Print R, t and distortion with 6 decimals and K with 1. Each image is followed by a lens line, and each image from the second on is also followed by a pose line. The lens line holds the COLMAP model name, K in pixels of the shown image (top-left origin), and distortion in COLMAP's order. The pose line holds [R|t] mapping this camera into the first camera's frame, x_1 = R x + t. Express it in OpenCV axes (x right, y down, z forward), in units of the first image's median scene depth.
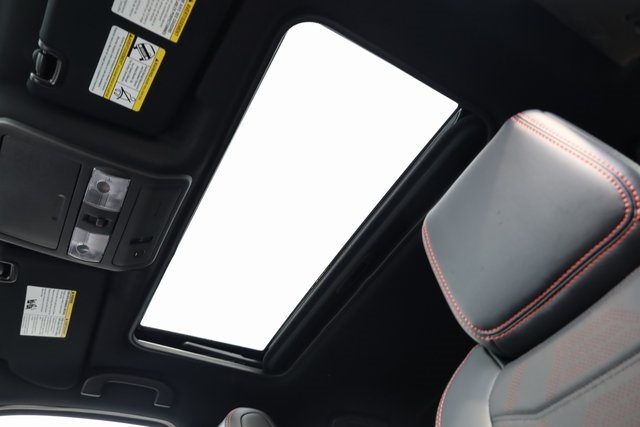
lens RADIAL K [[451.5, 0, 320.0], [0, 451.5, 213.5], [0, 0, 1]] dist [-0.000351, -0.002335]
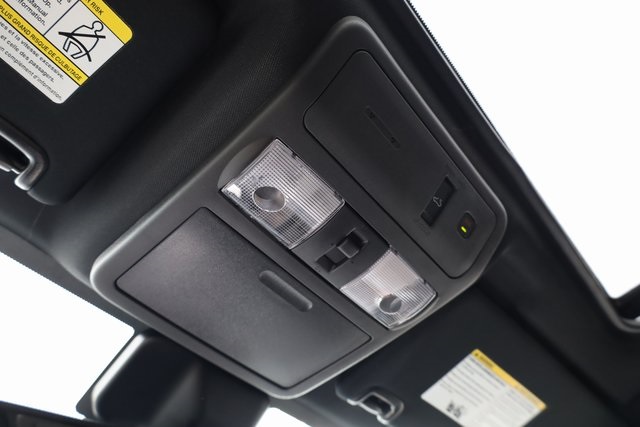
lens RADIAL K [[451.5, 0, 320.0], [0, 451.5, 213.5], [0, 0, 1]] dist [-0.000351, -0.002335]
pose [[0.337928, -0.773510, -0.536178, -0.205133], [0.781331, 0.548173, -0.298378, 0.110179], [0.524716, -0.318102, 0.789610, 0.587471]]
